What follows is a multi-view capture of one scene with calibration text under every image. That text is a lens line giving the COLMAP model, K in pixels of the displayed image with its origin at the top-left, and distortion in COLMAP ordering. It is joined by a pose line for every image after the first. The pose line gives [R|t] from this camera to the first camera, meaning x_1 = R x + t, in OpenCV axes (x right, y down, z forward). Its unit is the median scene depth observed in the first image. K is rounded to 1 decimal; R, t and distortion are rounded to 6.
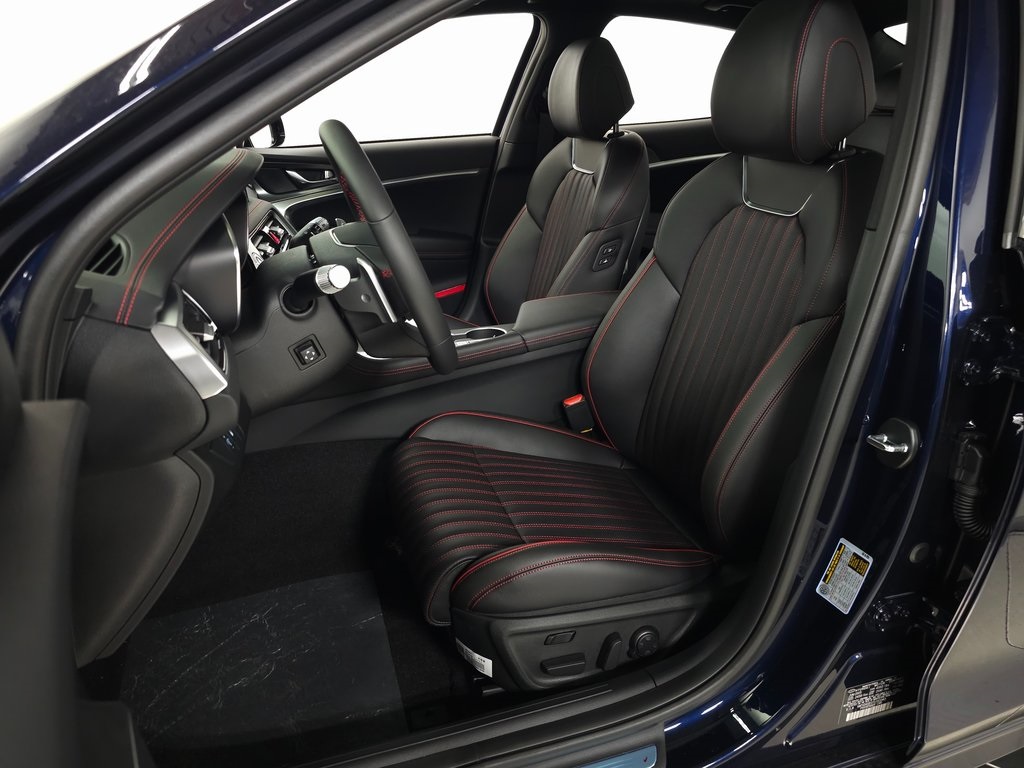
lens RADIAL K [[693.1, 0, 512.0], [0, 693.1, 384.0], [0, 0, 1]] dist [0.027771, -0.005704]
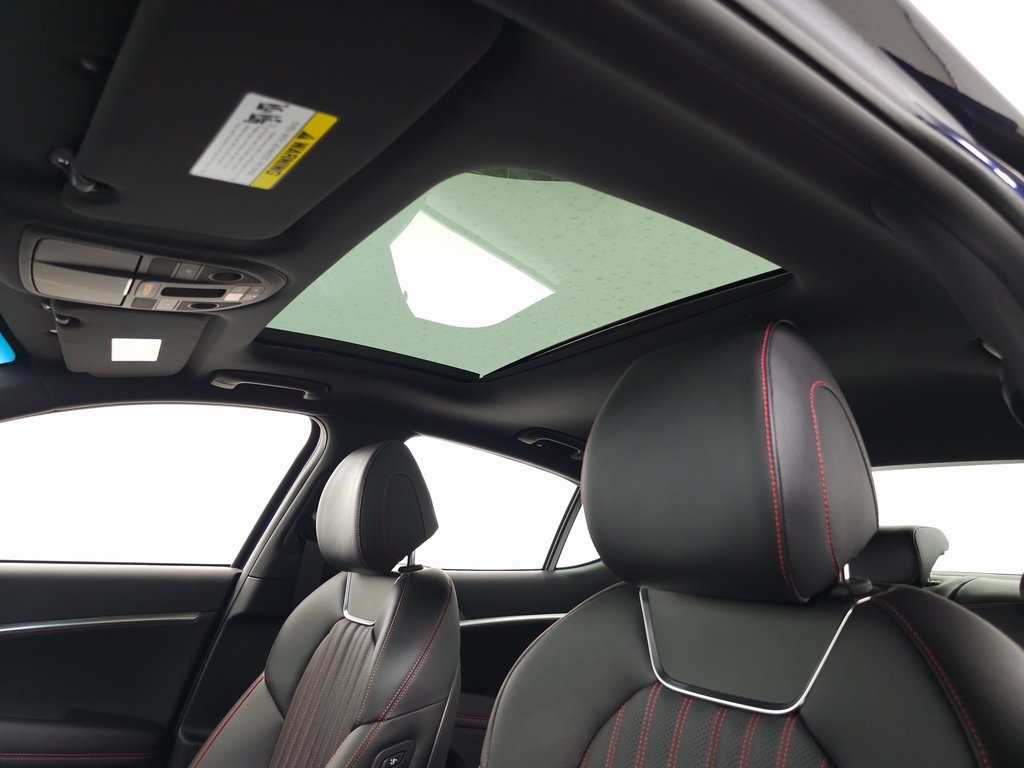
lens RADIAL K [[693.1, 0, 512.0], [0, 693.1, 384.0], [0, 0, 1]] dist [0.027771, -0.005704]
pose [[0.955540, 0.139310, 0.259878, 0.038143], [0.045840, 0.800453, -0.597640, -0.083296], [-0.291278, 0.582981, 0.758479, 0.319855]]
